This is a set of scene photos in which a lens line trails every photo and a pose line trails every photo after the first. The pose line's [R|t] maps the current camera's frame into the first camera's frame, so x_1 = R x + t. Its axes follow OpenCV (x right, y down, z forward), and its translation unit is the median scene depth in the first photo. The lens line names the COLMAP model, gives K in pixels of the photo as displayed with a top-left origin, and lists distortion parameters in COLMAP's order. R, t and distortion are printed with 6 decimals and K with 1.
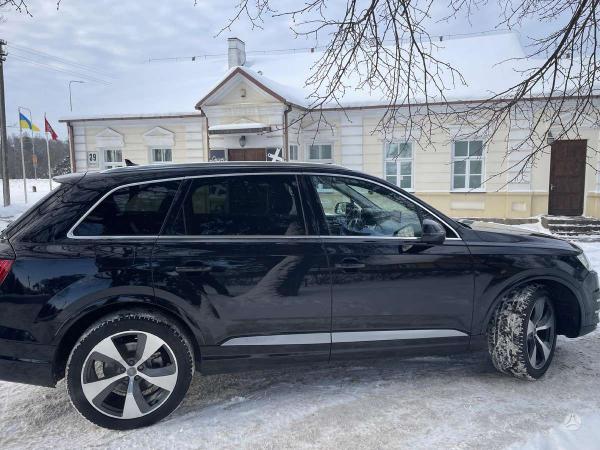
lens RADIAL K [[466.8, 0, 302.8], [0, 466.8, 222.9], [0, 0, 1]] dist [0.058867, -0.082075]
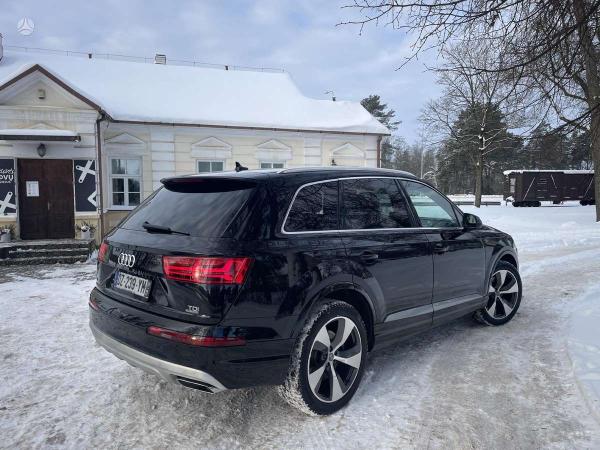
lens RADIAL K [[466.8, 0, 316.0], [0, 466.8, 217.8], [0, 0, 1]] dist [0.058867, -0.082075]
pose [[0.831543, -0.019327, 0.555123, -0.204014], [0.050430, 0.997894, -0.040799, 0.008583], [-0.553166, 0.061921, 0.830767, 0.023230]]
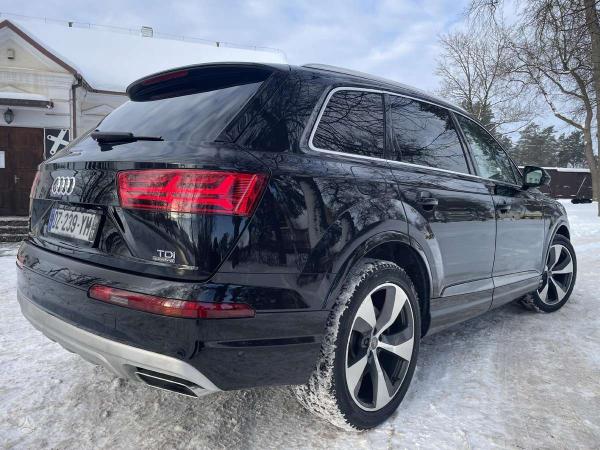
lens RADIAL K [[466.8, 0, 321.8], [0, 466.8, 217.1], [0, 0, 1]] dist [0.058867, -0.082075]
pose [[0.809440, -0.002215, 0.587199, -0.177231], [0.026606, 0.999104, -0.032907, 0.030130], [-0.586600, 0.042259, 0.808774, 0.095325]]
